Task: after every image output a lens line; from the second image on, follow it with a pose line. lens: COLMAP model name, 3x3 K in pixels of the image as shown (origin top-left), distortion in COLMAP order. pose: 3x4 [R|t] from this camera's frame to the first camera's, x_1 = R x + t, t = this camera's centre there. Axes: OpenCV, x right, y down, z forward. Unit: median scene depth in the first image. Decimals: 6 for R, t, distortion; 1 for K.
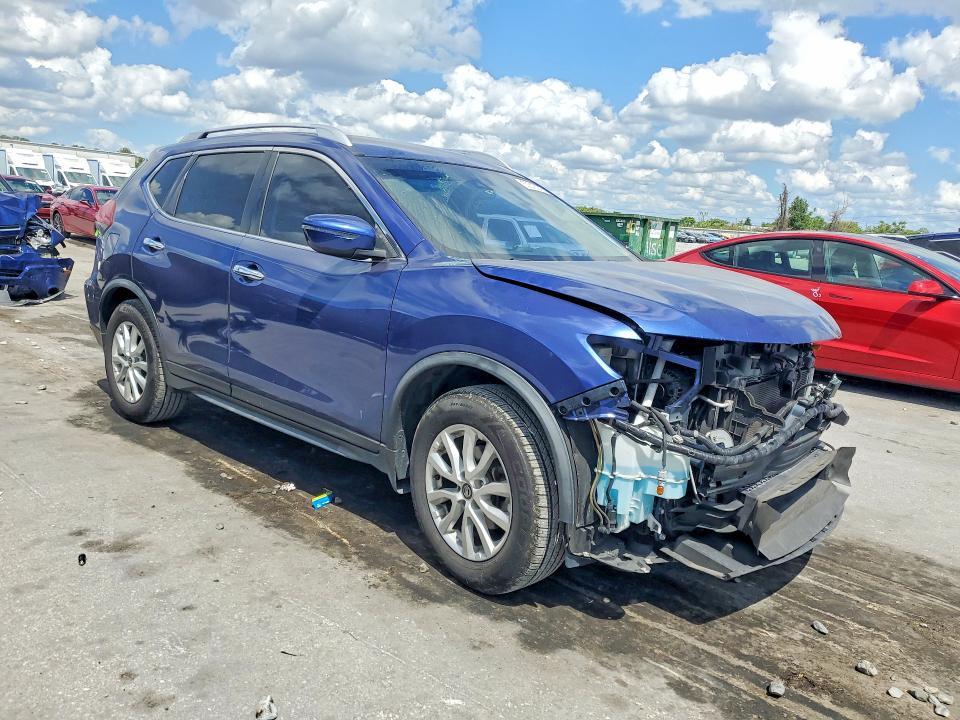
lens RADIAL K [[751.1, 0, 486.6], [0, 751.1, 363.2], [0, 0, 1]] dist [0.015714, 0.010136]
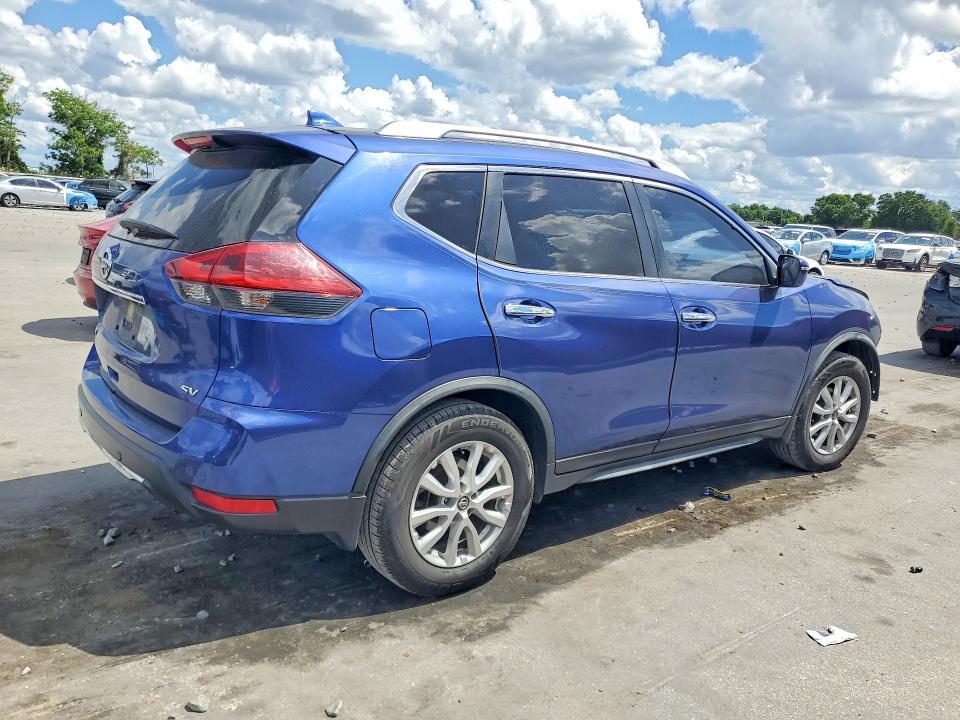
lens RADIAL K [[751.1, 0, 486.6], [0, 751.1, 363.2], [0, 0, 1]] dist [0.015714, 0.010136]
pose [[0.143040, -0.239200, 0.960376, -1.221723], [0.111823, 0.968047, 0.224455, -0.291645], [-0.983379, 0.075286, 0.165218, 1.030546]]
